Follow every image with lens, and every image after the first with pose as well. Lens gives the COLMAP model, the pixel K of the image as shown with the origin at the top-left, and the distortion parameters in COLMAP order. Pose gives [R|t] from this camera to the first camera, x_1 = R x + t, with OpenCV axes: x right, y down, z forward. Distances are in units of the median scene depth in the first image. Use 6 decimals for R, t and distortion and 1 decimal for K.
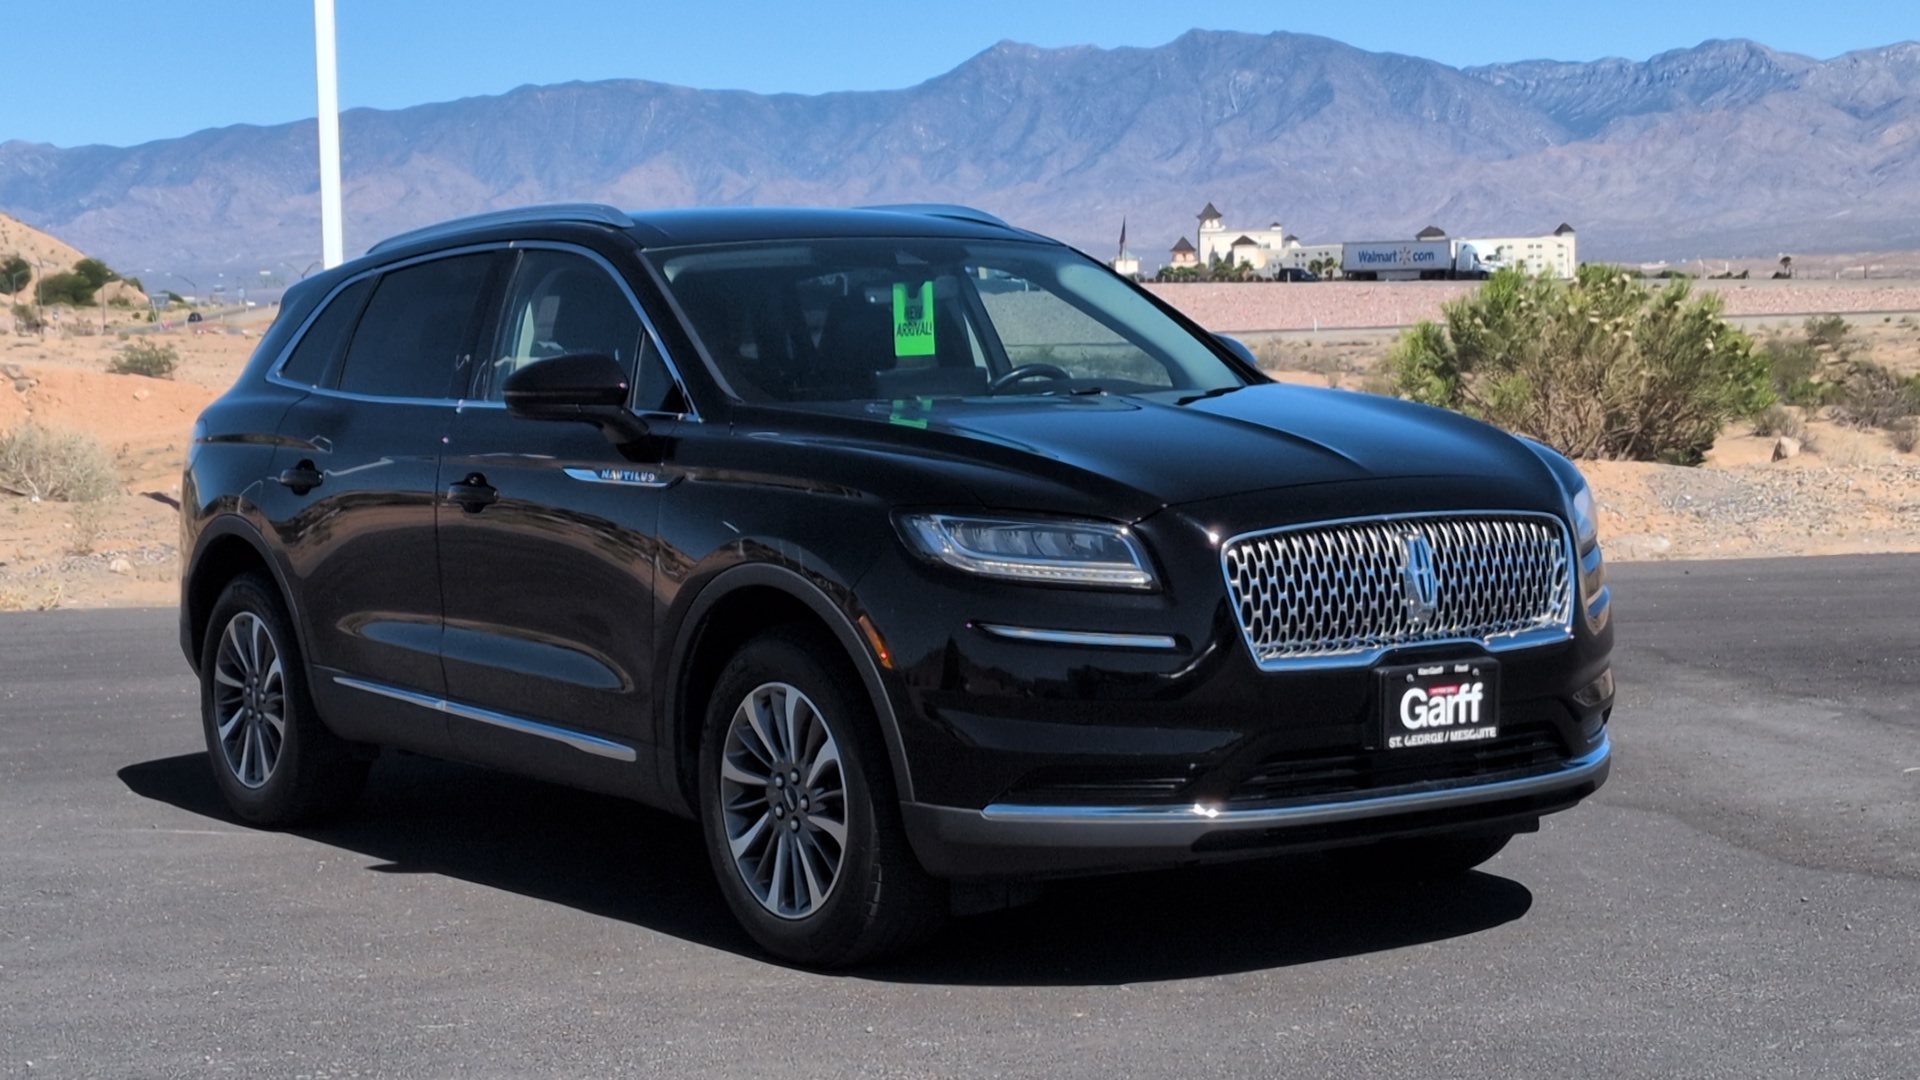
lens RADIAL K [[3255.4, 0, 958.5], [0, 3255.4, 542.4], [0, 0, 1]] dist [0.088364, 0.000000]
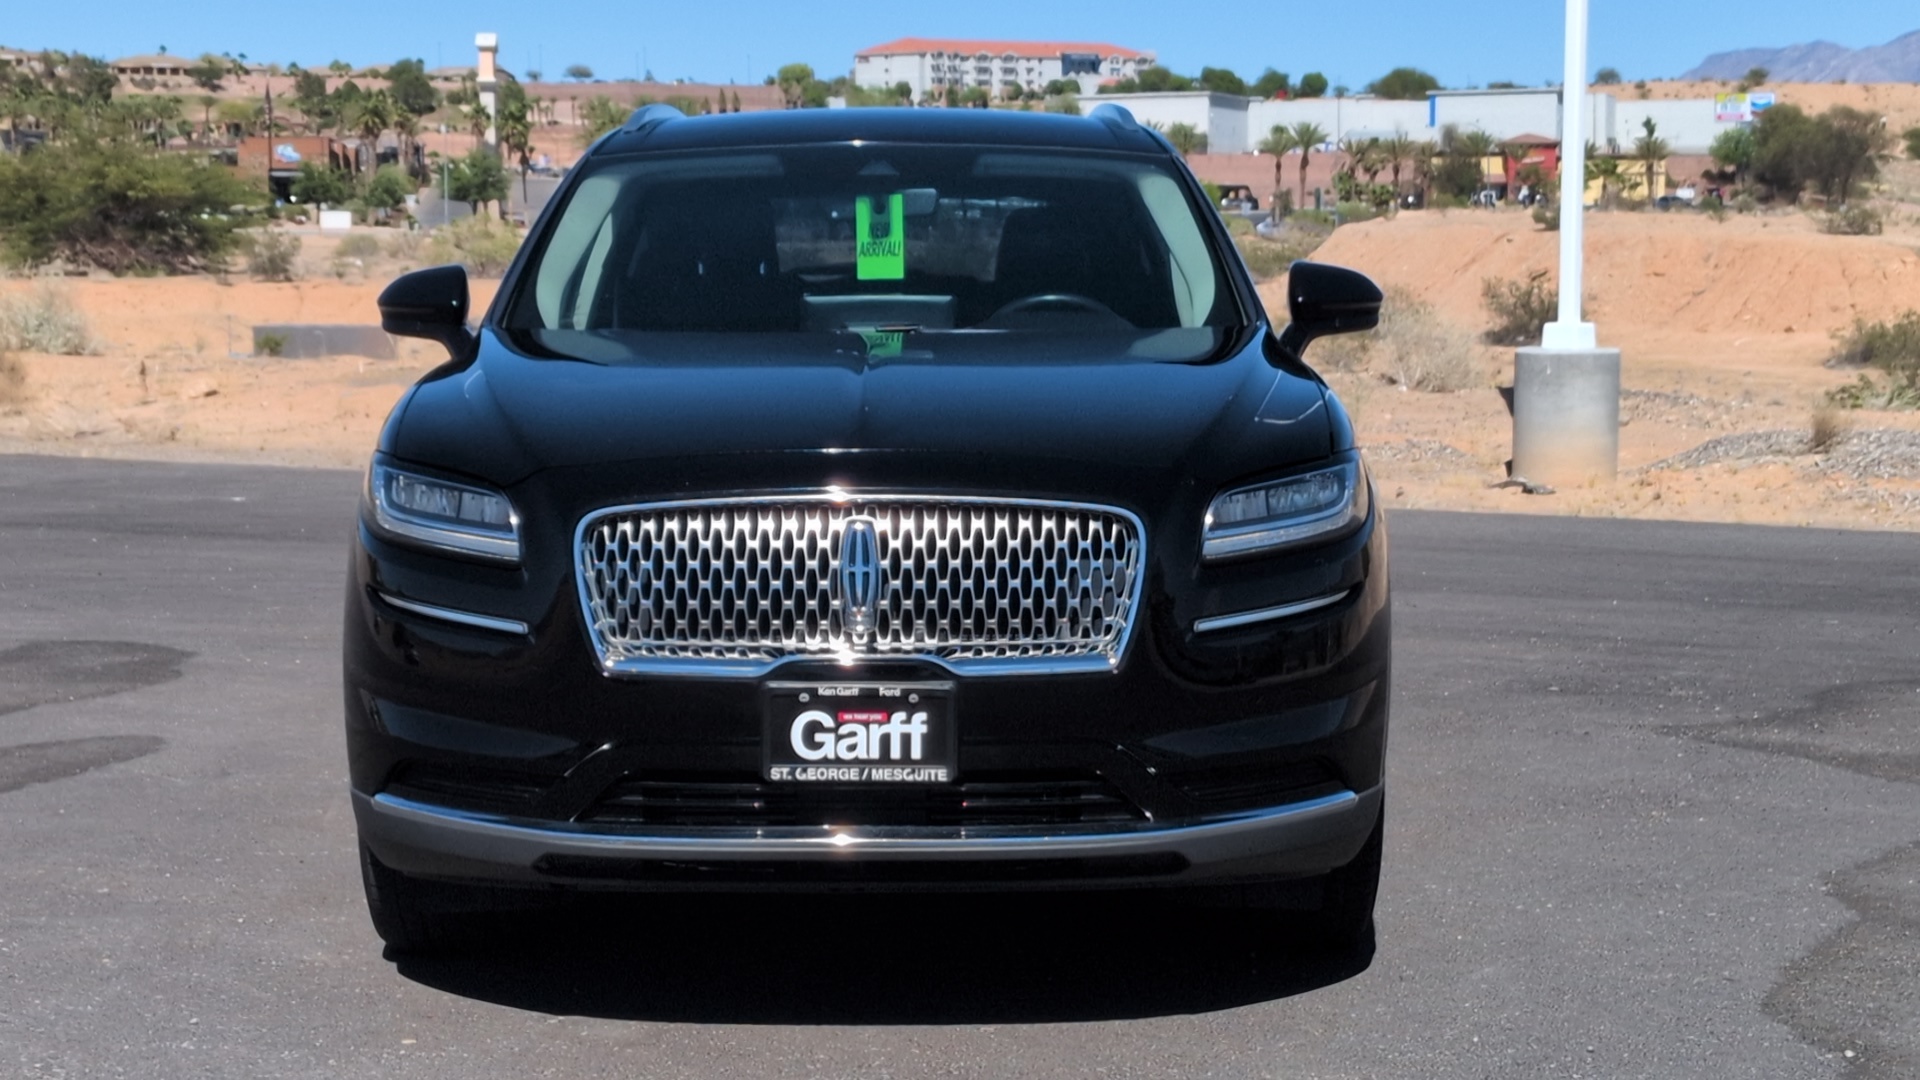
lens RADIAL K [[3255.4, 0, 958.2], [0, 3255.4, 542.3], [0, 0, 1]] dist [0.088364, 0.000000]
pose [[0.825465, 0.071974, -0.559846, 0.612425], [-0.051662, 0.997308, 0.052041, -0.040651], [0.562085, -0.014035, 0.826961, 0.344380]]
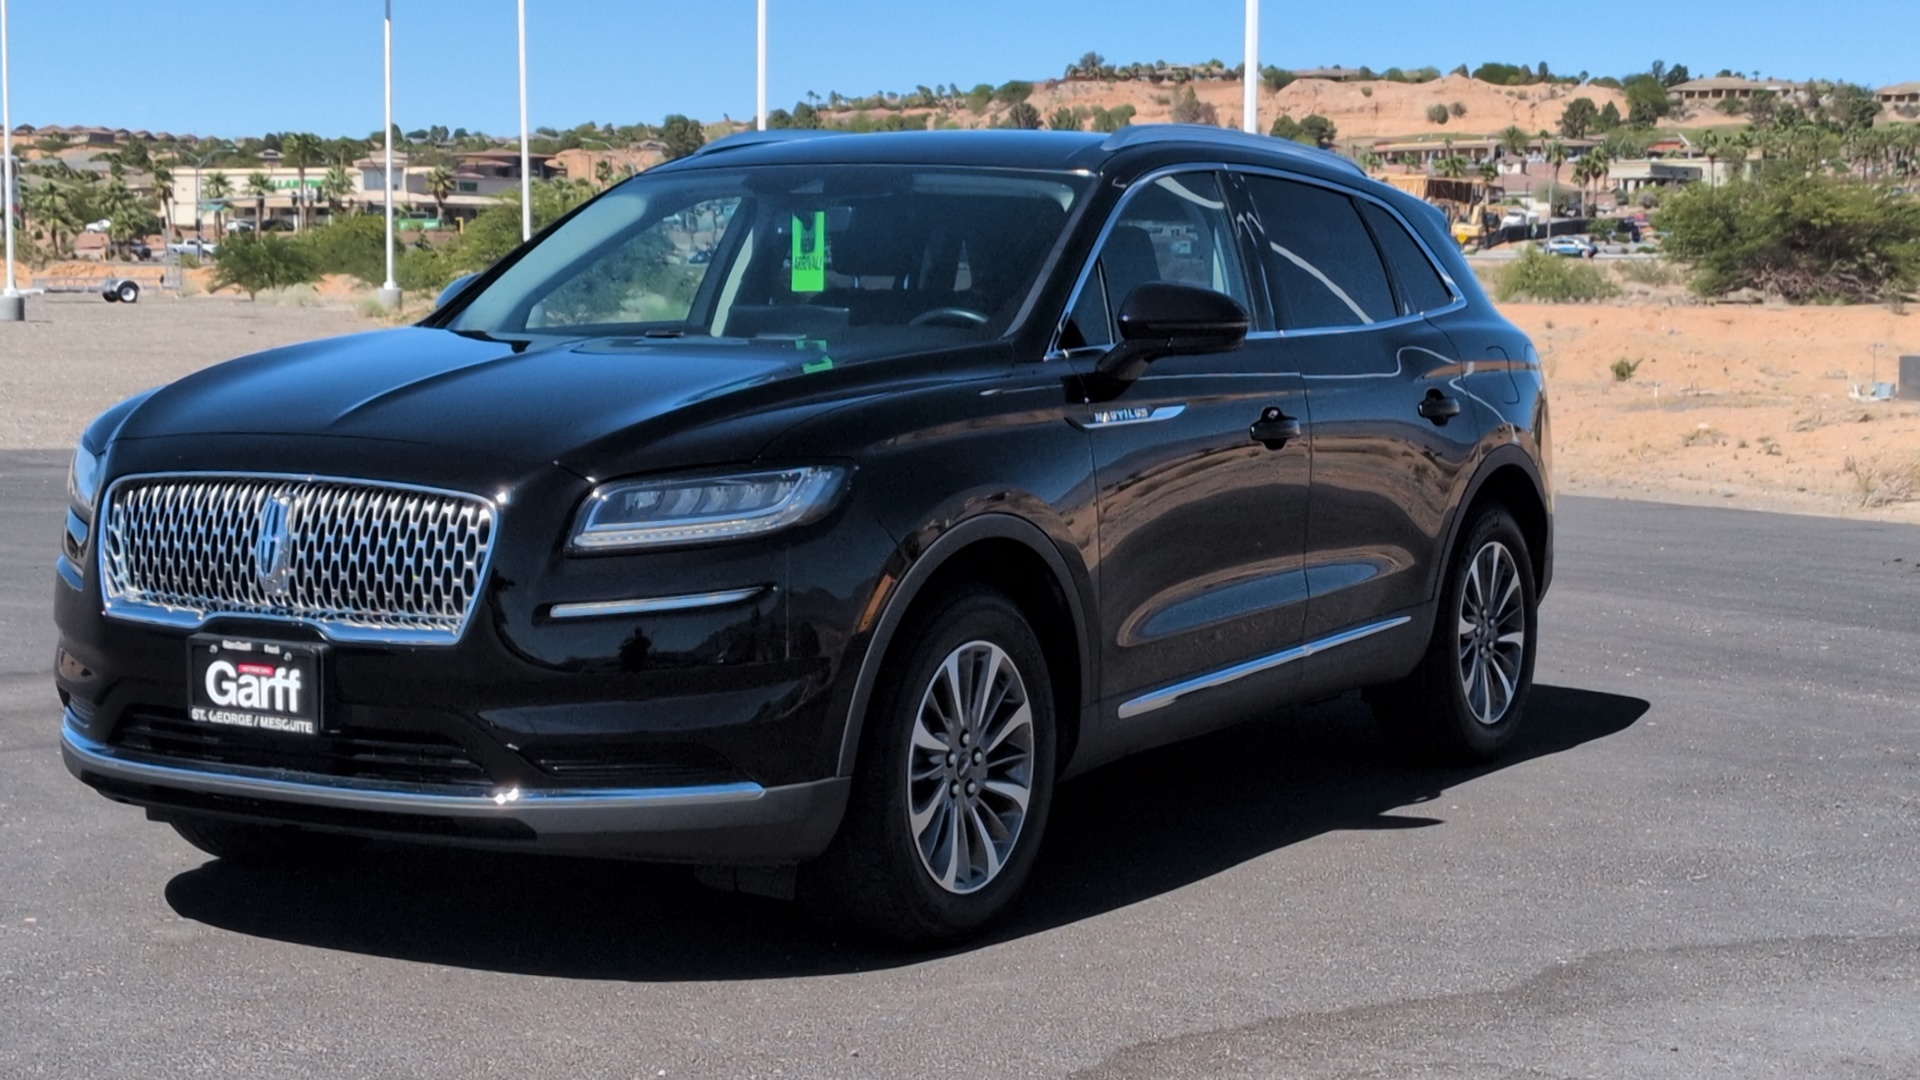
lens RADIAL K [[3255.4, 0, 949.6], [0, 3255.4, 542.6], [0, 0, 1]] dist [0.088364, 0.000000]
pose [[0.427573, 0.103548, -0.898031, 1.038592], [-0.076760, 0.993989, 0.078066, -0.075385], [0.900716, 0.035554, 0.432951, 0.773113]]
